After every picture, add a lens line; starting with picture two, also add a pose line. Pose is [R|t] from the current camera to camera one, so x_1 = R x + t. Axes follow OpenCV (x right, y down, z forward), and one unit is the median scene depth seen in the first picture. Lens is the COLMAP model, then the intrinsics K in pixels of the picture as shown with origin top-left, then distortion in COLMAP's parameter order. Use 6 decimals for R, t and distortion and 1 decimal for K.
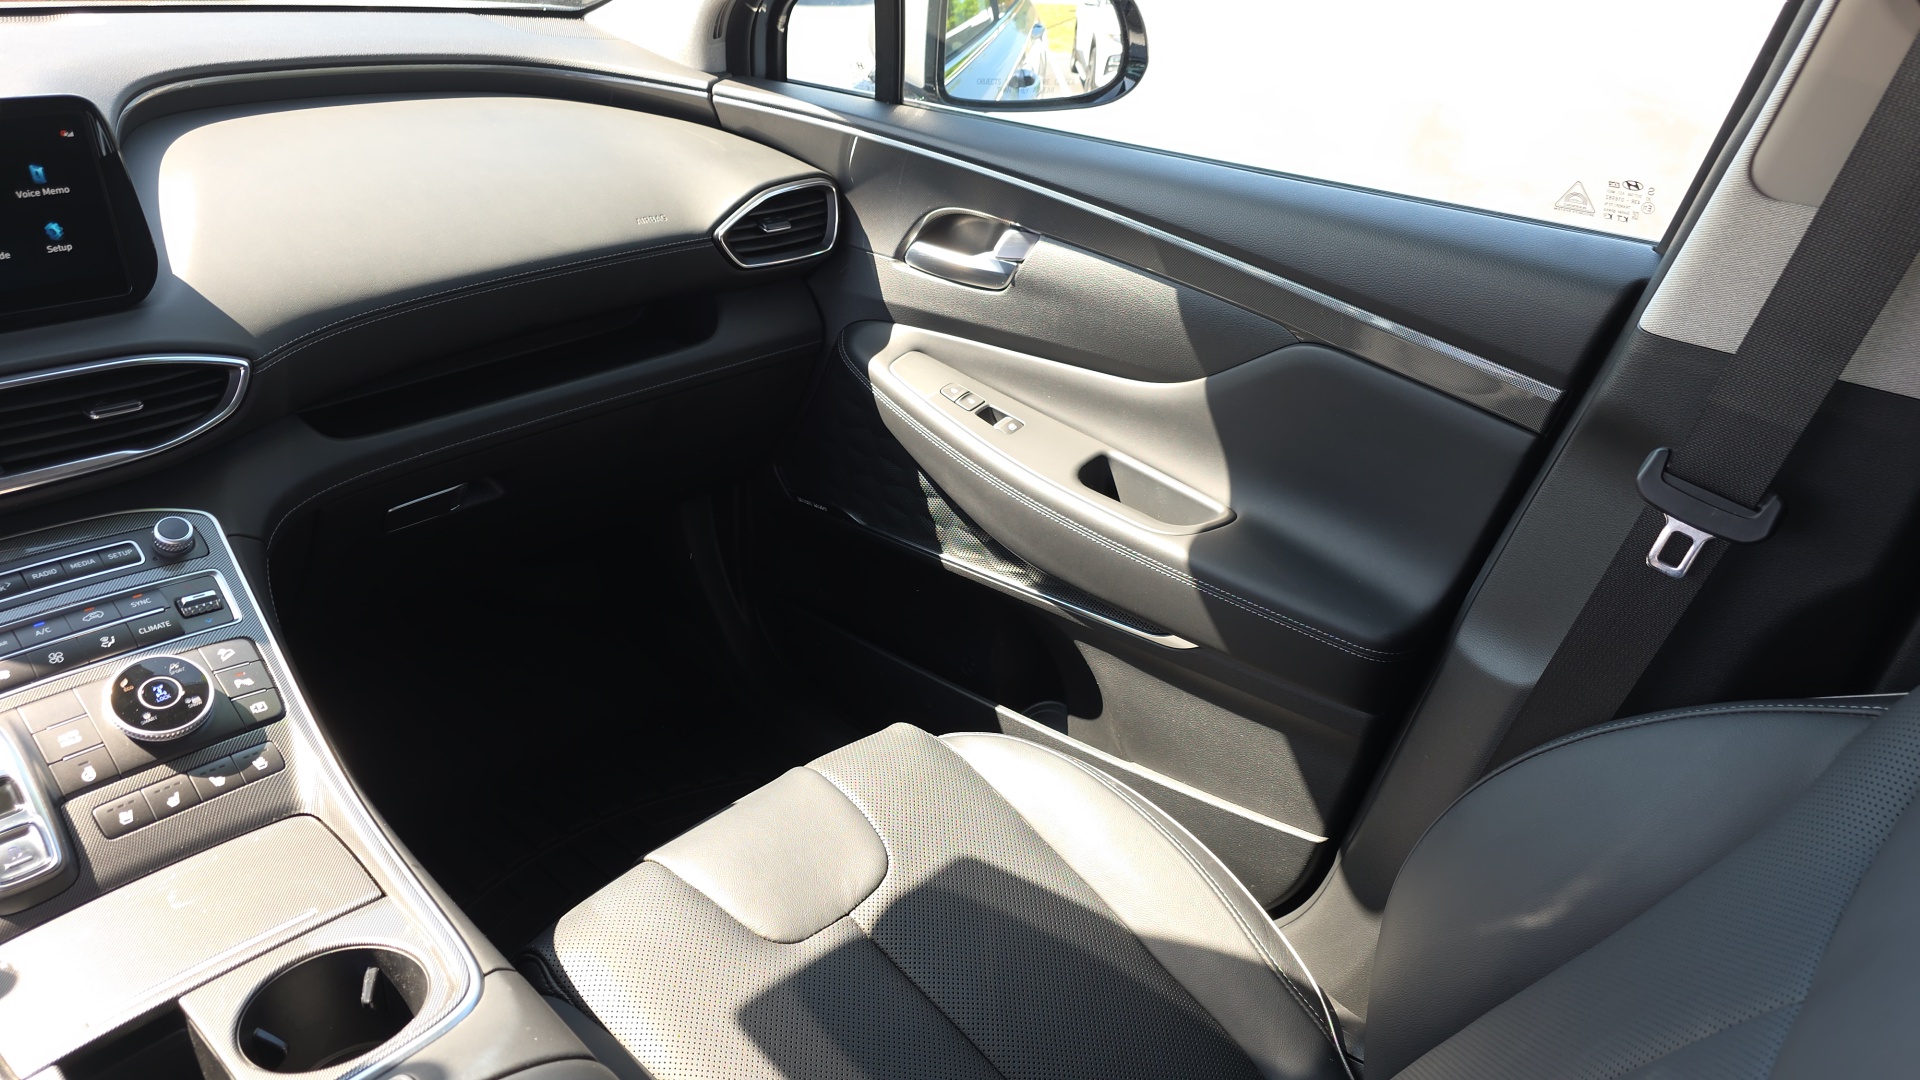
lens RADIAL K [[1286.8, 0, 936.4], [0, 1286.8, 550.3], [0, 0, 1]] dist [0.045747, -0.049550]
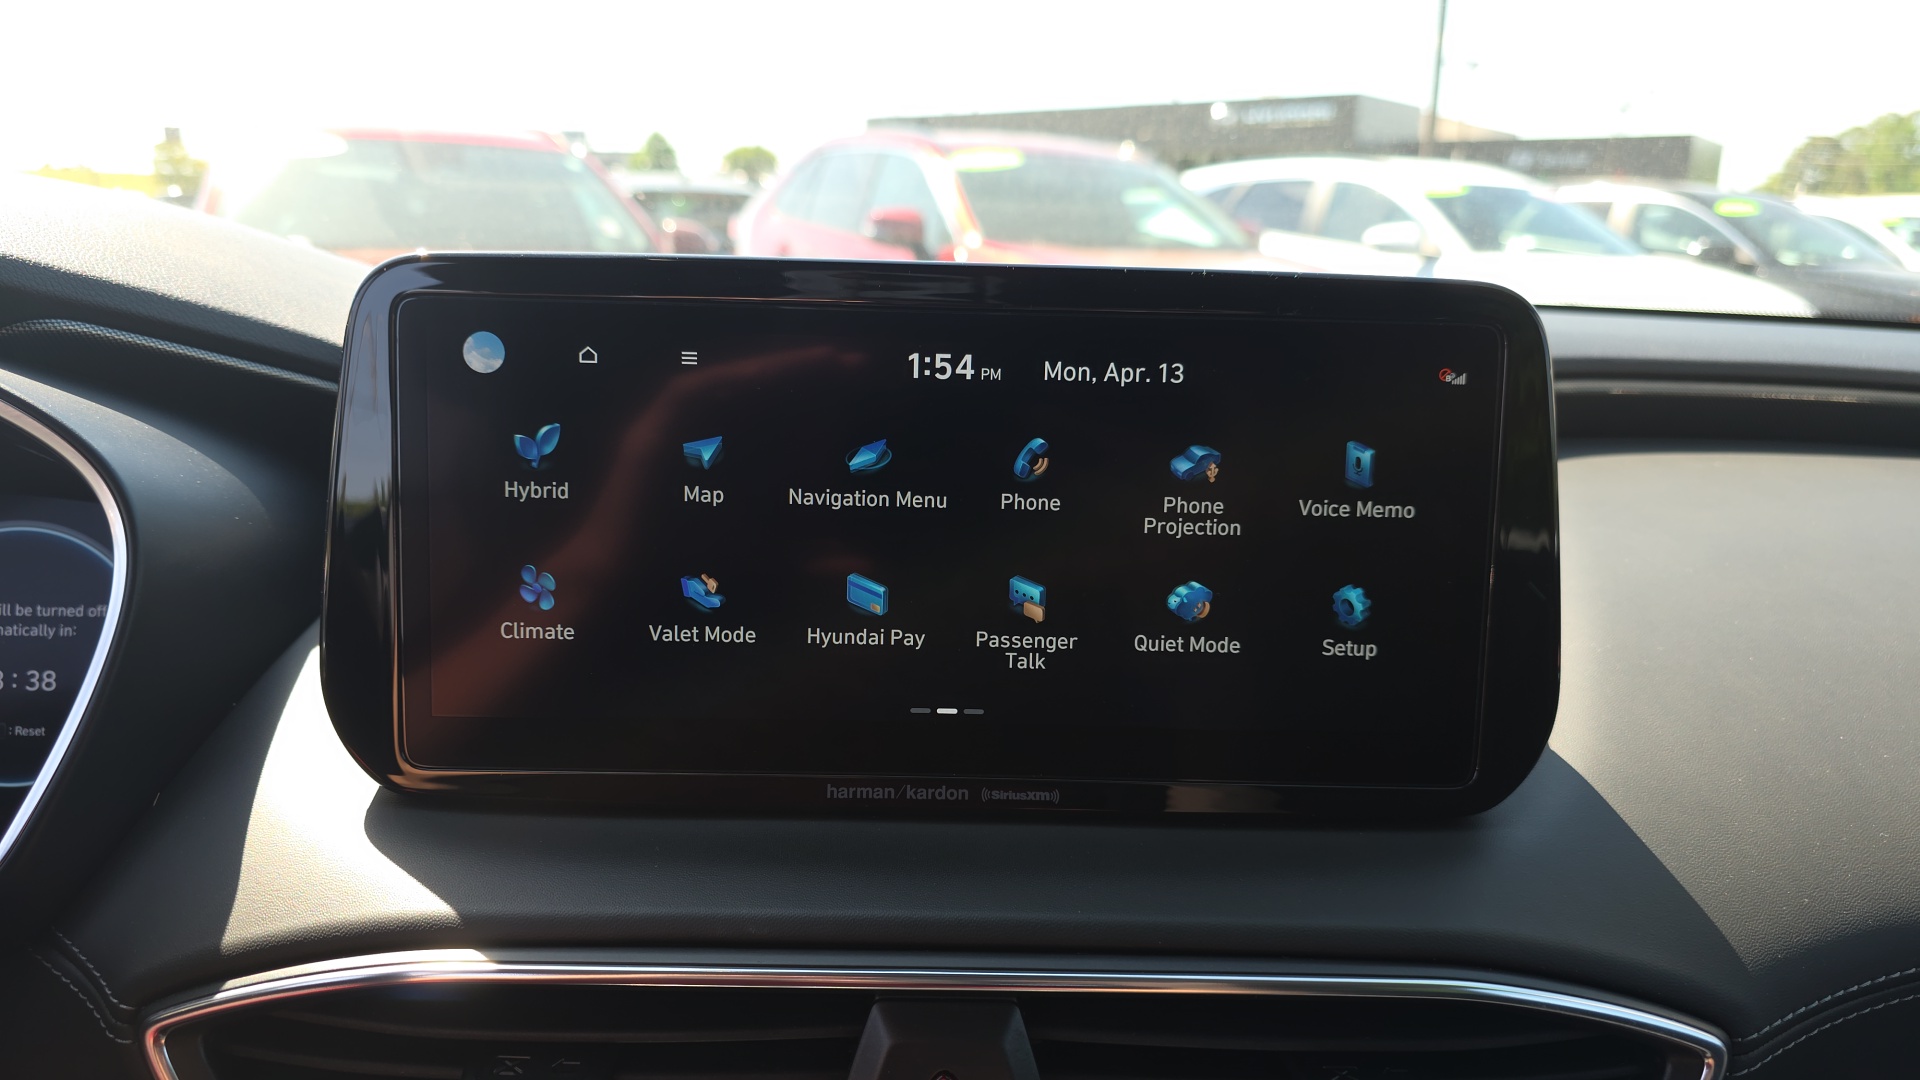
lens RADIAL K [[1381.5, 0, 960.0], [0, 1381.5, 540.0], [0, 0, 1]] dist [0.066257, -0.000194]
pose [[0.744672, 0.107945, -0.658644, -0.372598], [-0.312474, 0.928389, -0.201134, -0.107620], [0.589766, 0.355588, 0.725075, 0.467671]]
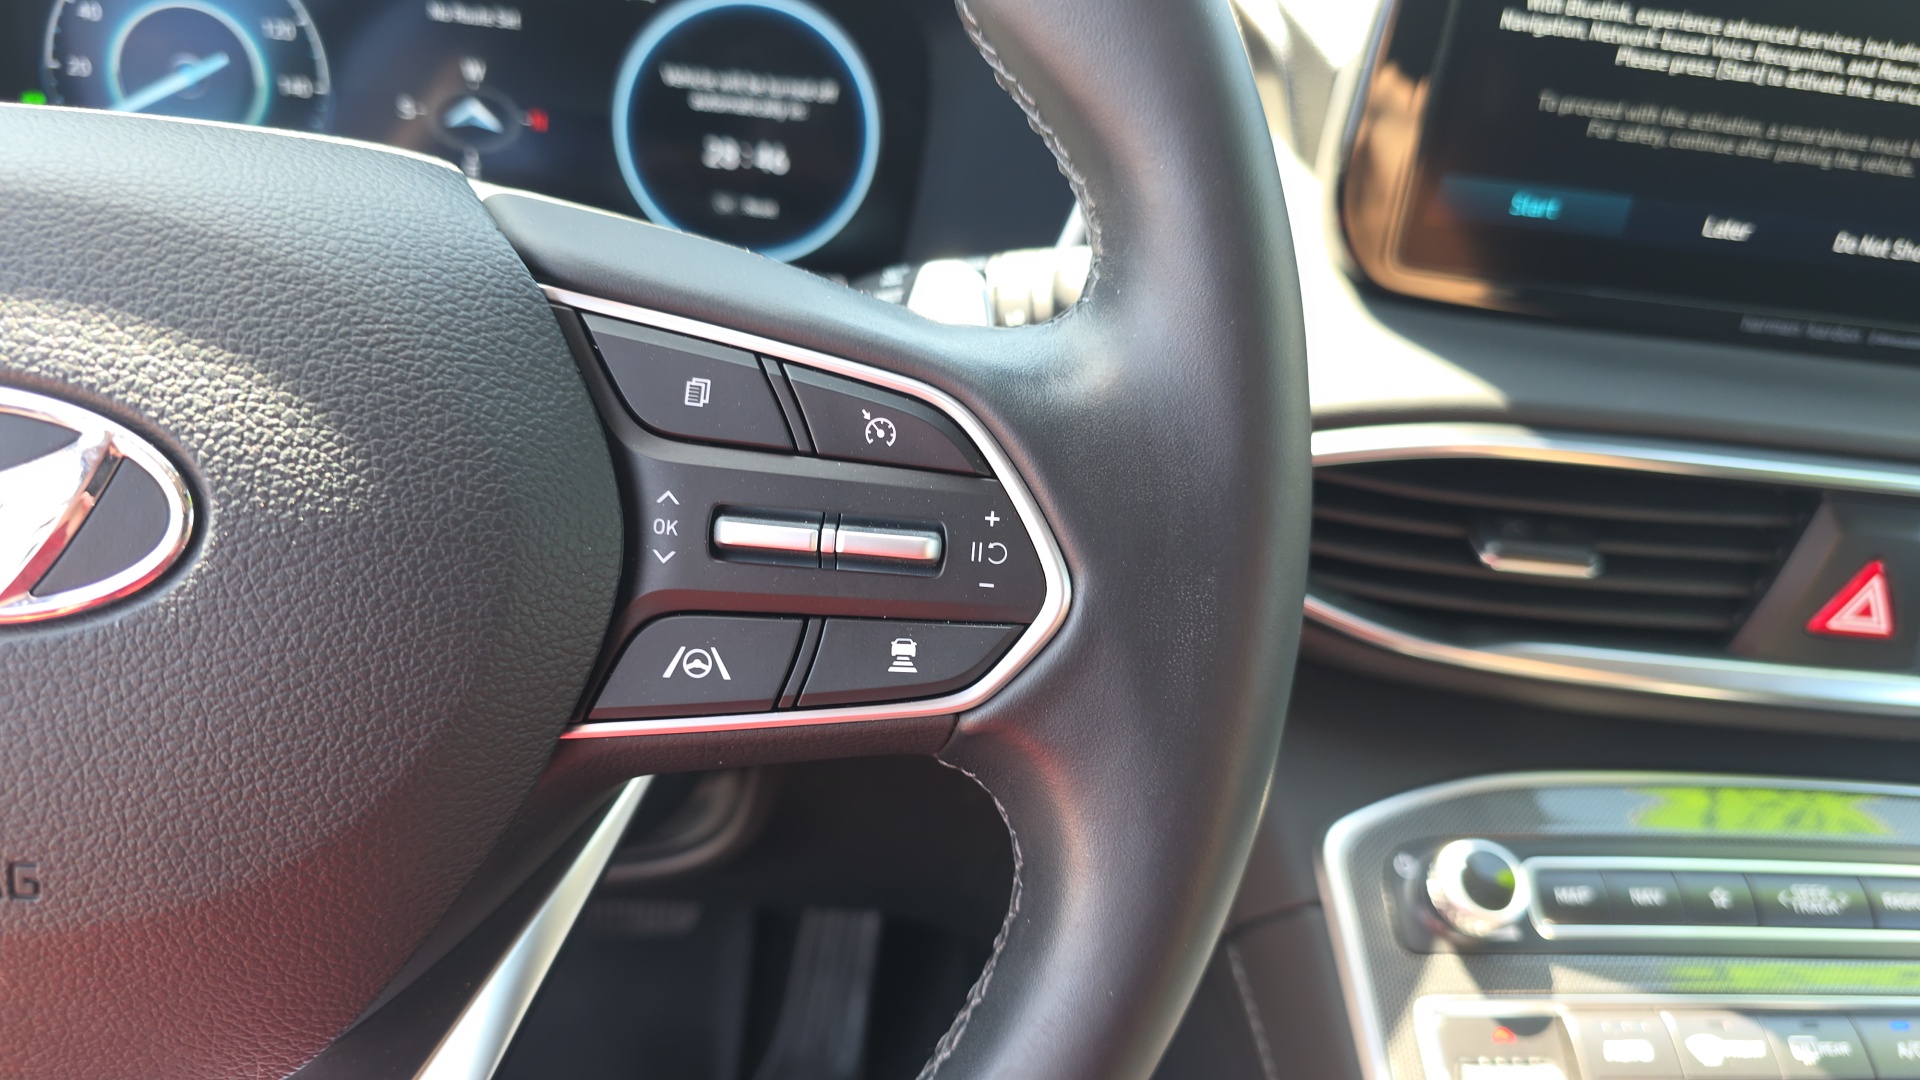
lens RADIAL K [[1359.6, 0, 942.1], [0, 1359.6, 550.7], [0, 0, 1]] dist [0.004251, -0.031775]
pose [[0.746112, 0.360704, -0.559652, -0.537415], [-0.385919, 0.919232, 0.077962, -0.000880], [0.542571, 0.157812, 0.825053, 0.307375]]
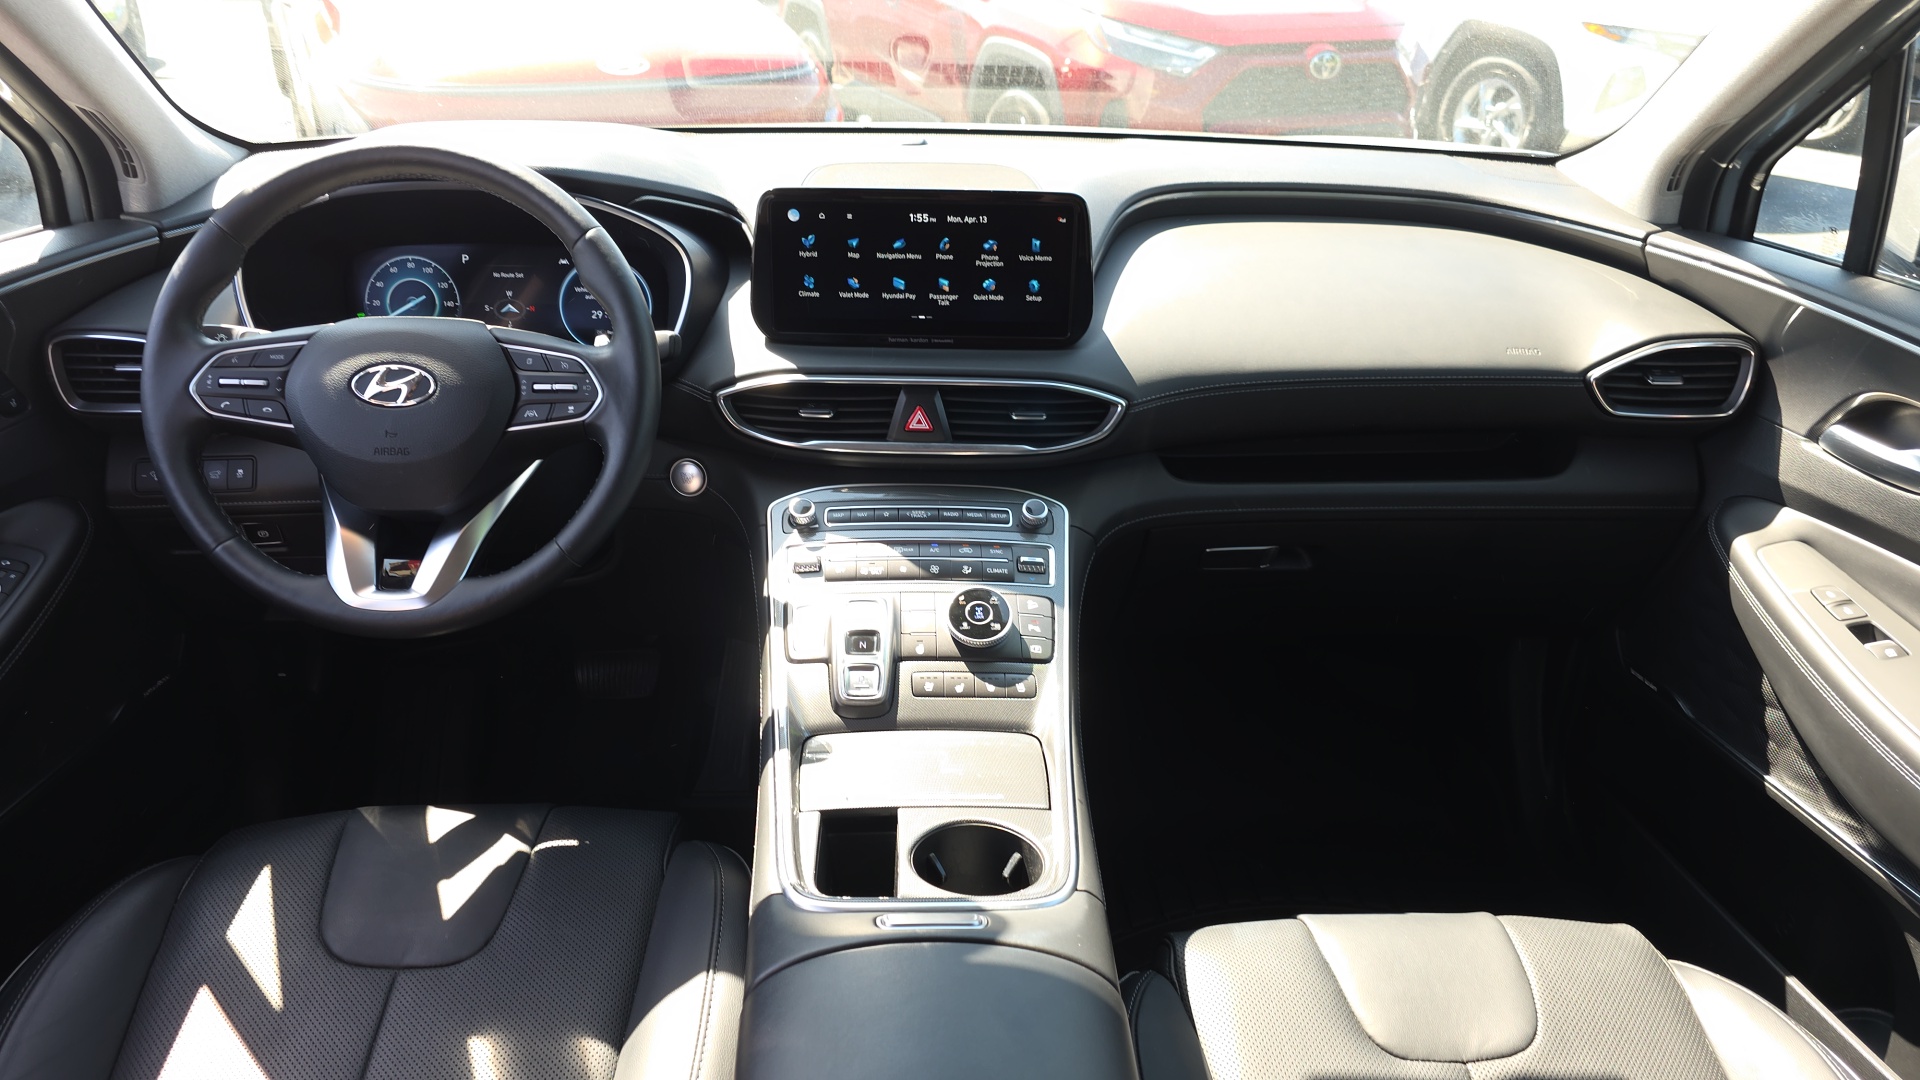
lens RADIAL K [[1279.0, 0, 923.9], [0, 1279.0, 538.2], [0, 0, 1]] dist [0.081574, -0.112713]
pose [[0.709667, 0.250511, -0.658496, 0.168300], [-0.318351, 0.947812, 0.017485, 0.021131], [0.628511, 0.197224, 0.752381, -0.052532]]
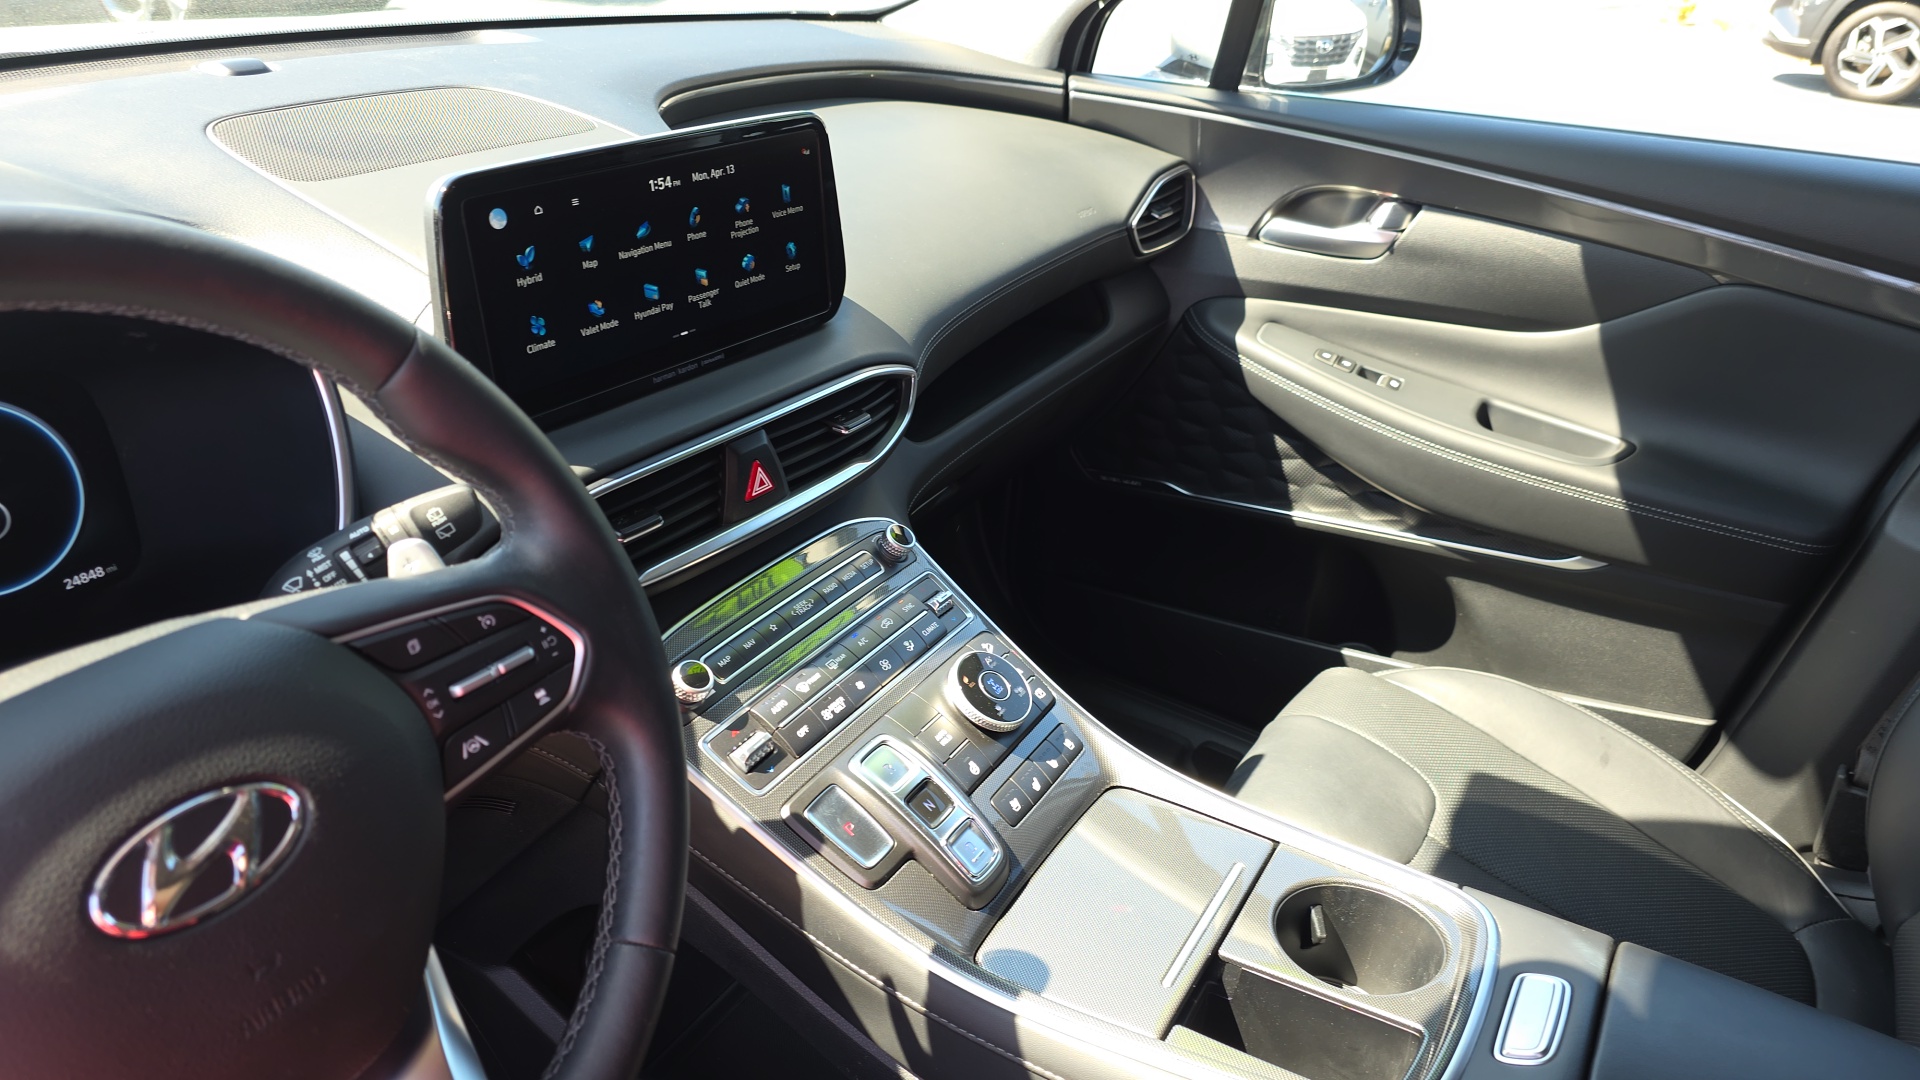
lens RADIAL K [[1286.8, 0, 936.4], [0, 1286.8, 550.3], [0, 0, 1]] dist [0.045747, -0.049550]
pose [[0.978994, -0.101261, 0.176968, -0.583854], [0.099997, 0.994858, 0.016068, -0.014171], [-0.177685, 0.001966, 0.984085, -0.003426]]
